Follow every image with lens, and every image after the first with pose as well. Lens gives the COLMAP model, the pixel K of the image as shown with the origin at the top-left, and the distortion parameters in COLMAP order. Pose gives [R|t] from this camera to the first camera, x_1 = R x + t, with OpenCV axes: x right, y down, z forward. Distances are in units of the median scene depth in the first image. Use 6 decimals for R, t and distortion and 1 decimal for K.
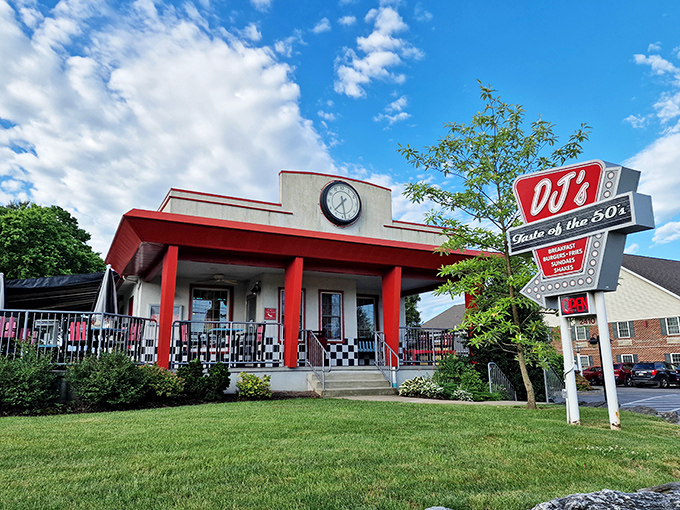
lens RADIAL K [[513.3, 0, 338.7], [0, 513.3, 256.1], [0, 0, 1]] dist [0.004629, -0.002462]
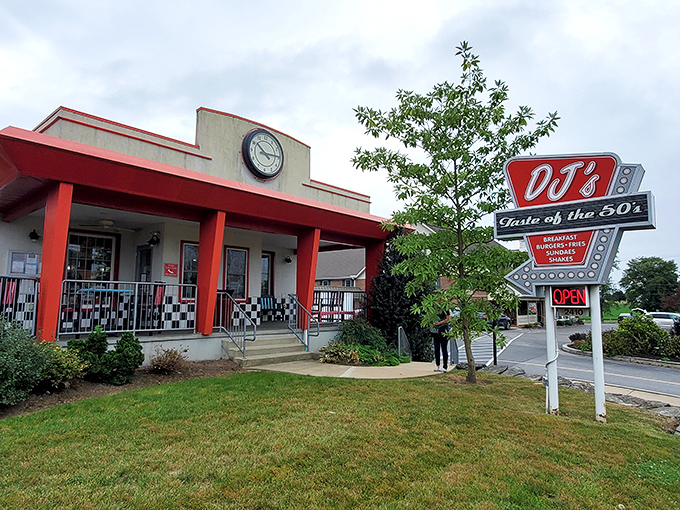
lens RADIAL K [[450.8, 0, 341.5], [0, 450.8, 252.2], [0, 0, 1]] dist [0.006070, 0.000323]
pose [[0.932389, 0.057730, 0.356816, -0.252298], [-0.094410, 0.991791, 0.086238, -0.022644], [-0.348909, -0.114094, 0.930186, 0.322690]]
